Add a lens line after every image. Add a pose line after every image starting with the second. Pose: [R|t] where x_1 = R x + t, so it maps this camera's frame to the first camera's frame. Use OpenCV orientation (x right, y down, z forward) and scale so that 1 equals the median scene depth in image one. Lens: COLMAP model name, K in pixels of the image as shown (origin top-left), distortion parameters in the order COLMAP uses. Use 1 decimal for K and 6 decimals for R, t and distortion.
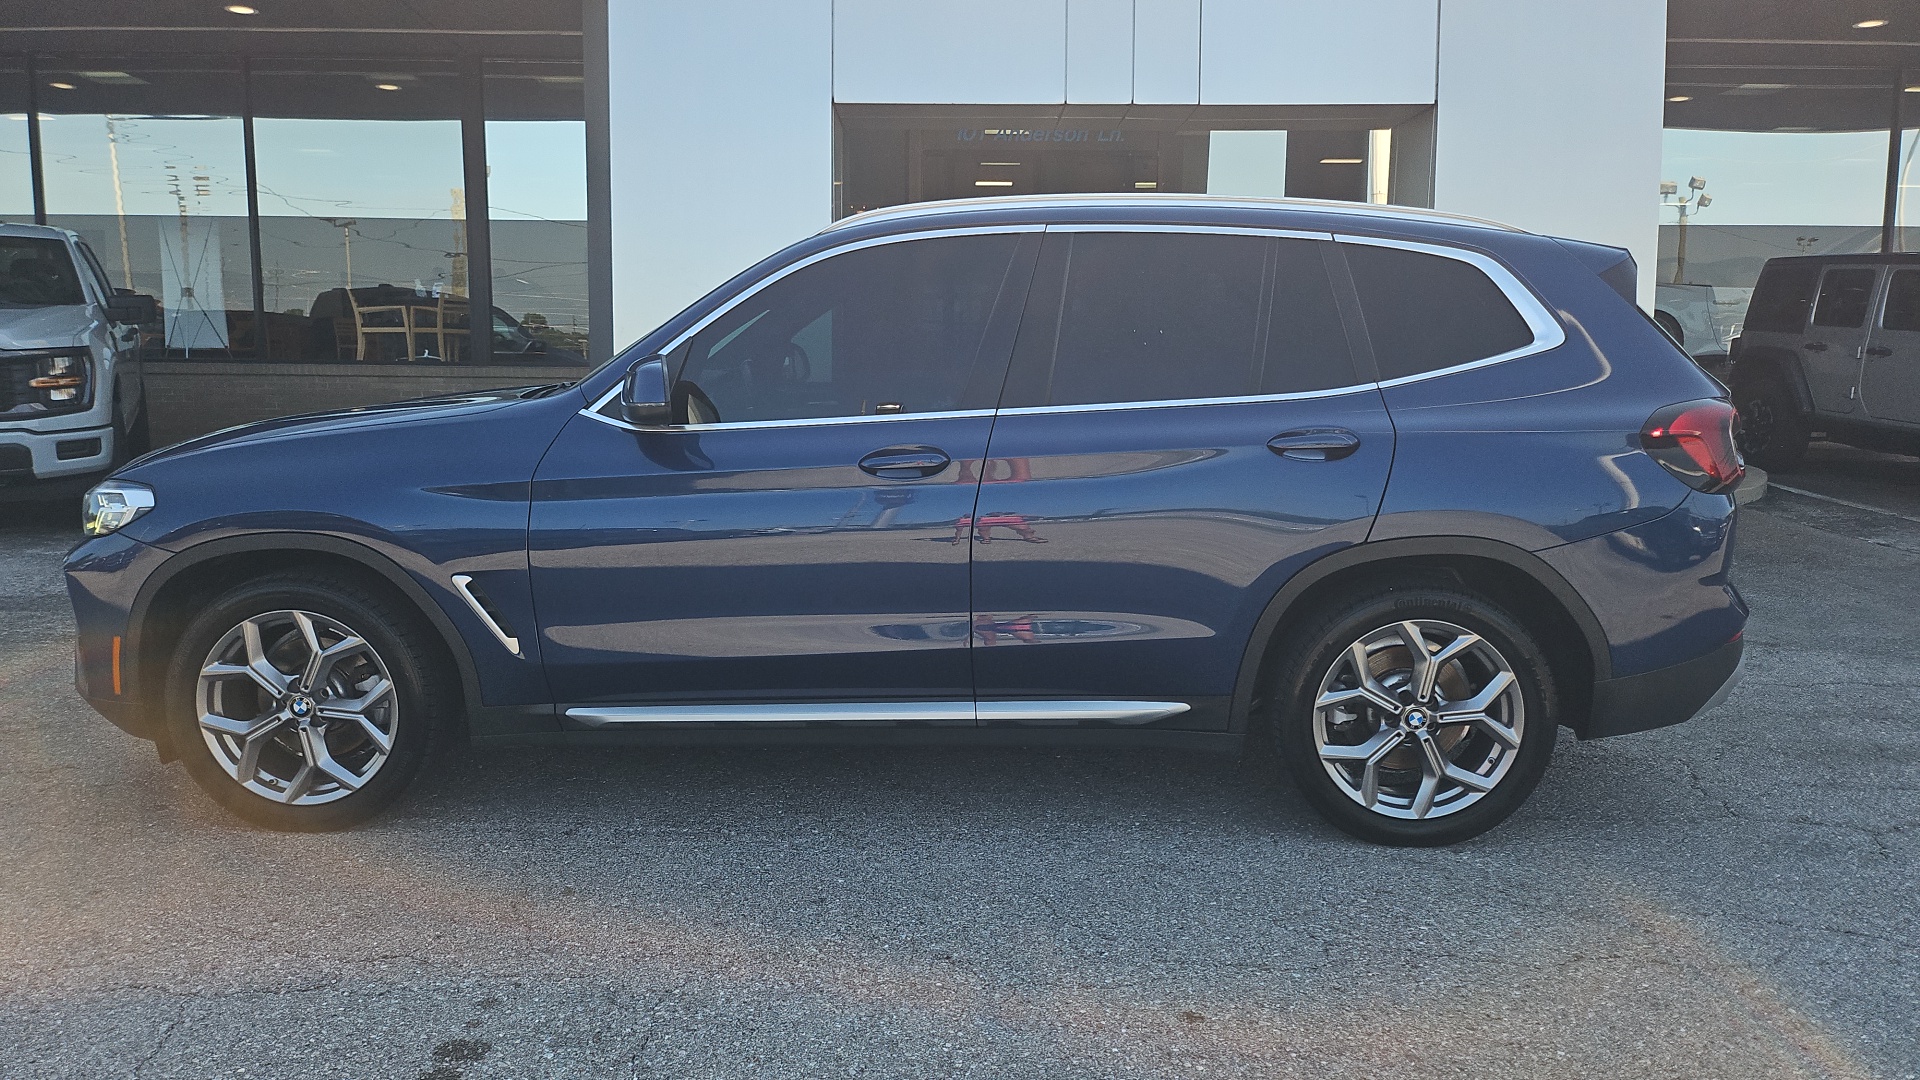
lens RADIAL K [[1353.6, 0, 1005.2], [0, 1353.6, 555.5], [0, 0, 1]] dist [0.051564, -0.062883]
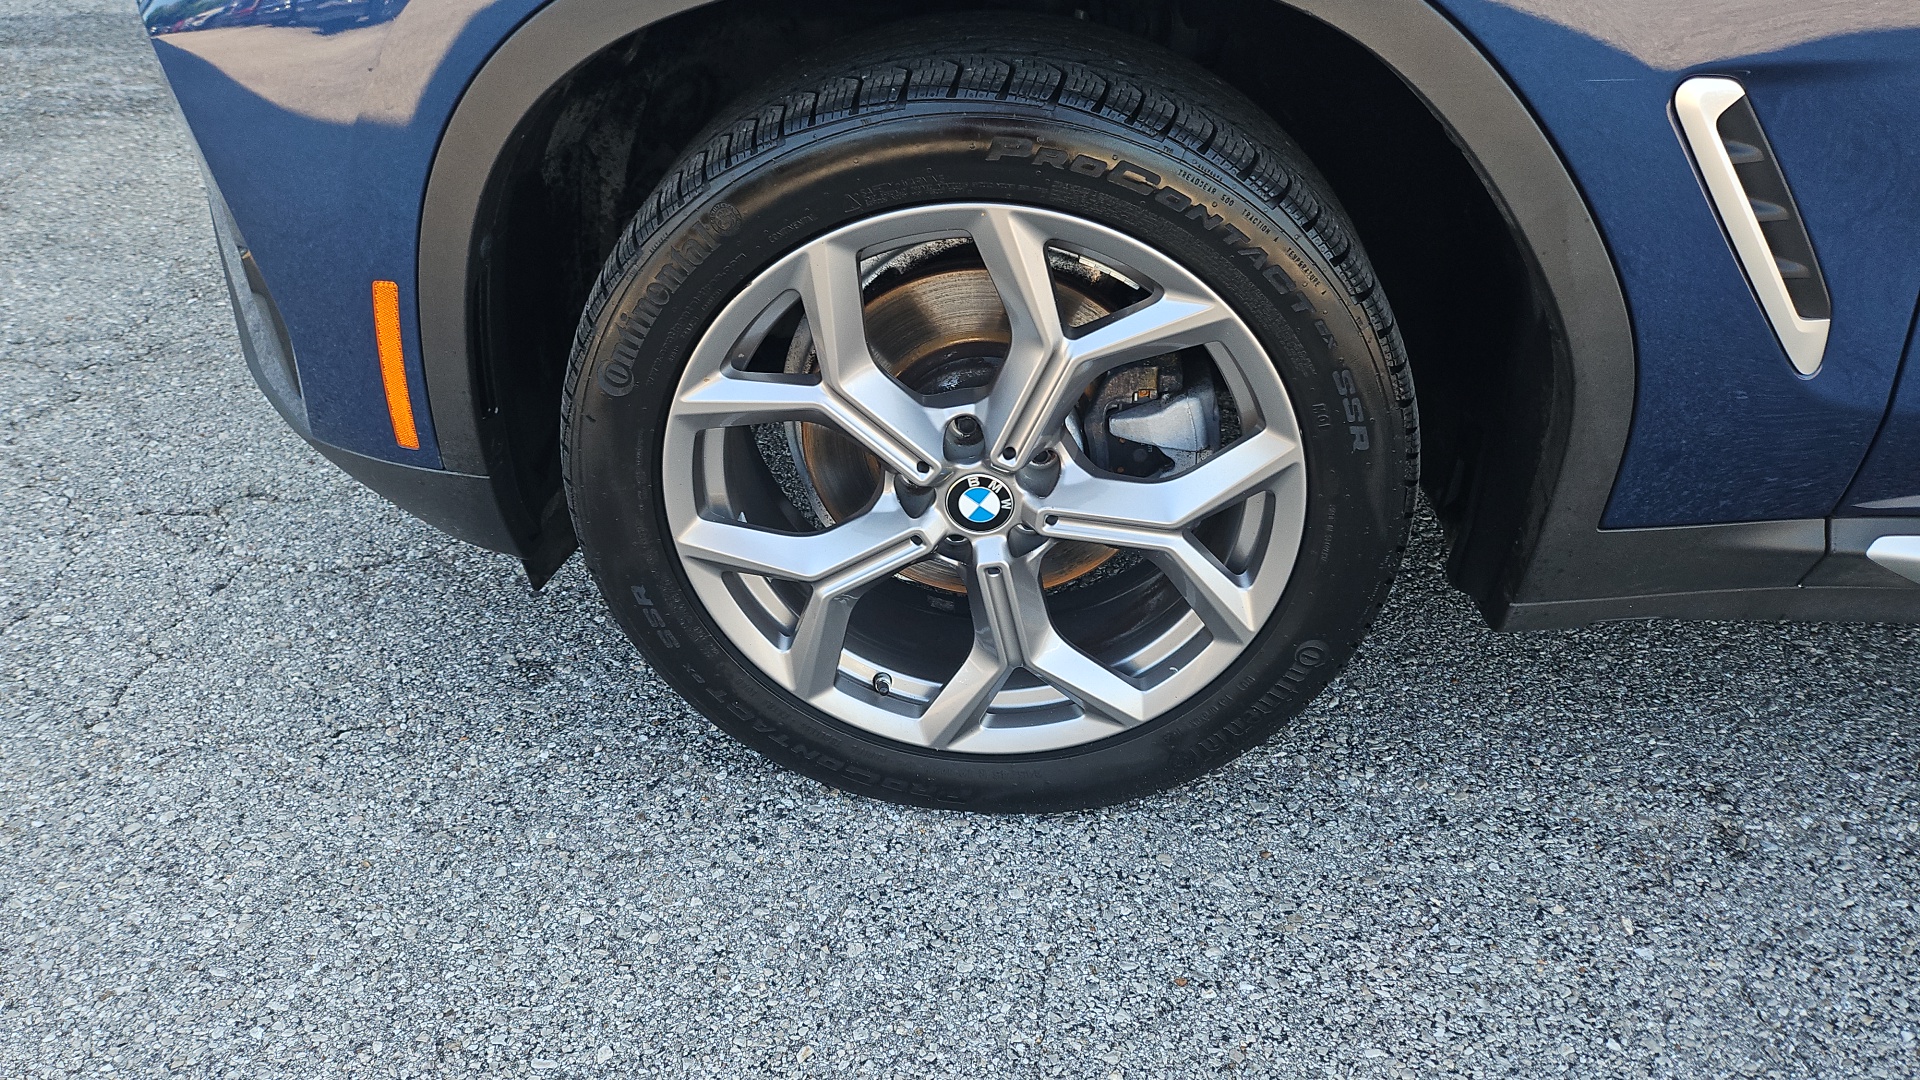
lens RADIAL K [[1353.6, 0, 951.4], [0, 1353.6, 535.0], [0, 0, 1]] dist [0.051564, -0.062883]
pose [[0.997512, 0.021245, -0.067227, -0.501901], [0.008944, 0.907685, 0.419557, -0.014816], [0.069934, -0.419114, 0.905236, 0.712827]]
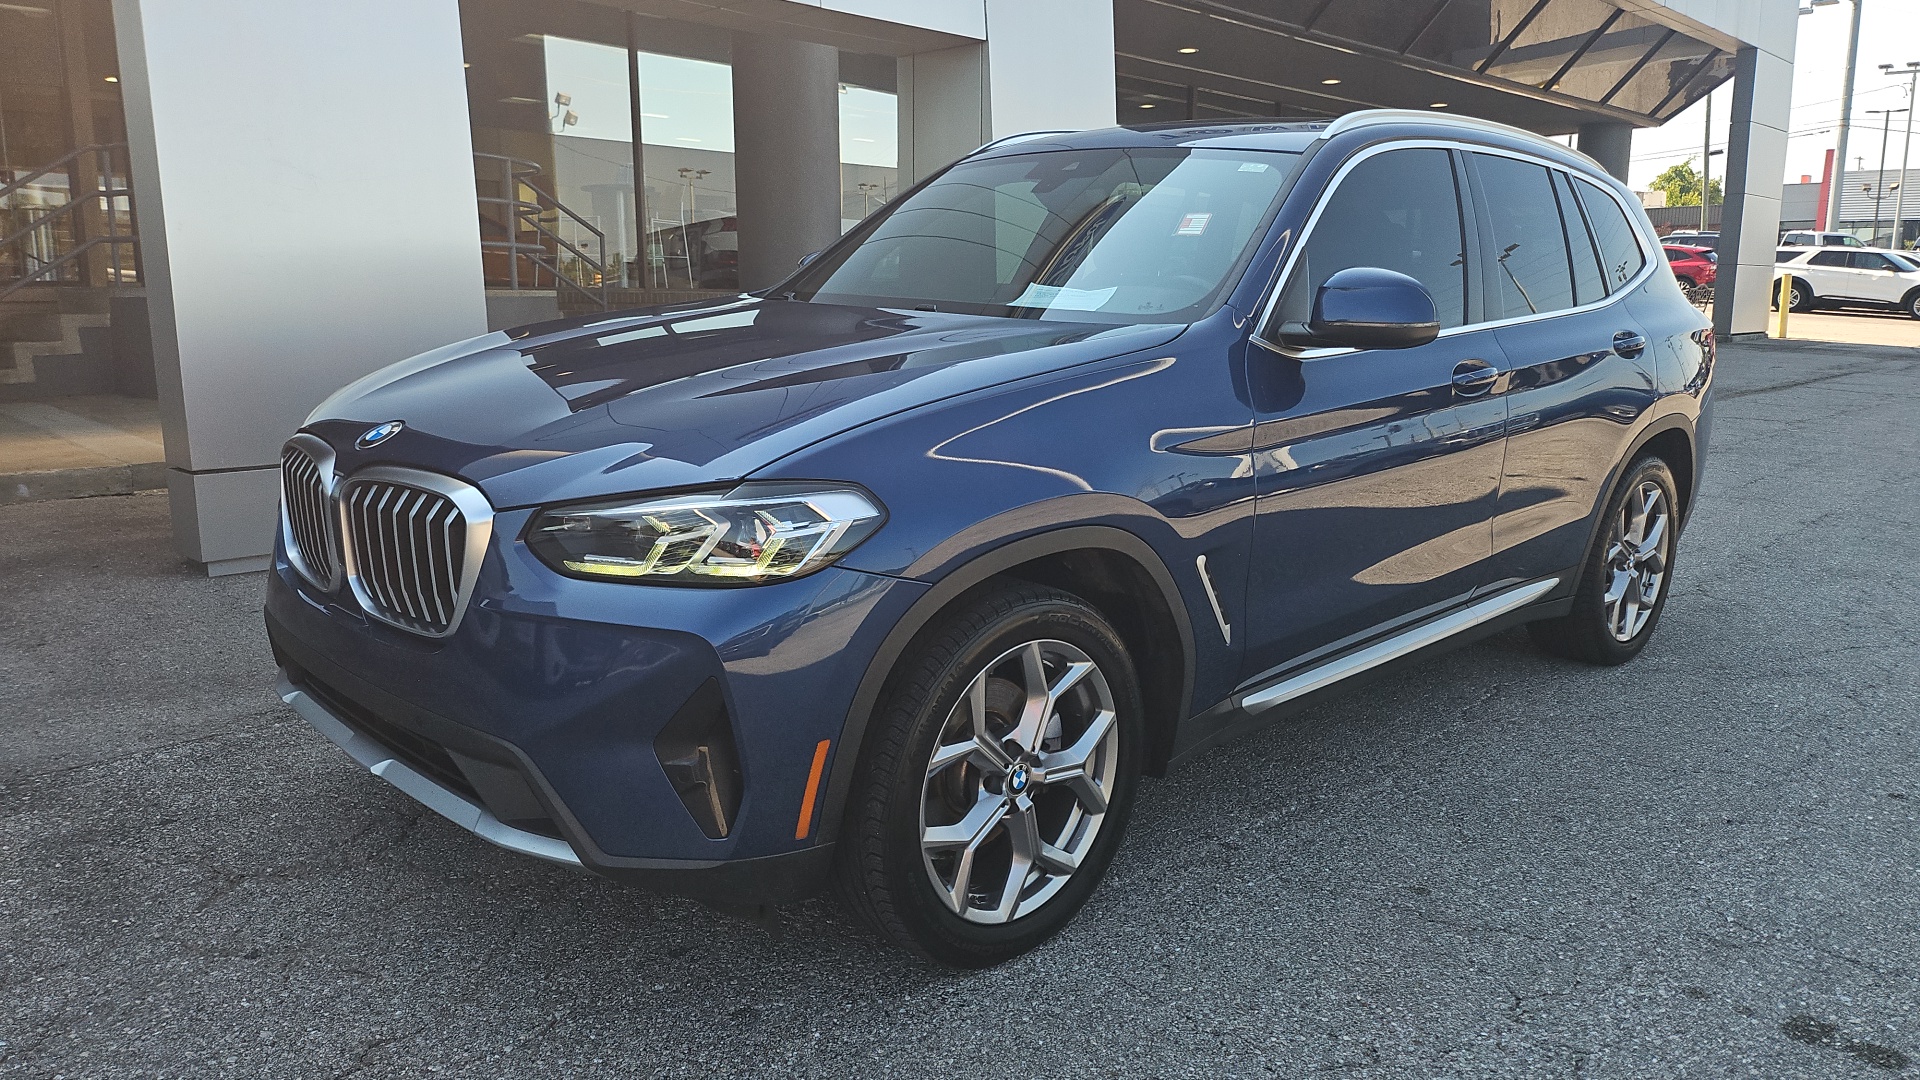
lens RADIAL K [[1353.6, 0, 942.1], [0, 1353.6, 540.1], [0, 0, 1]] dist [0.051564, -0.062883]
pose [[0.707576, -0.135901, 0.693446, -1.006560], [0.096724, 0.990722, 0.095466, -0.079372], [-0.699987, -0.000477, 0.714156, 0.536405]]
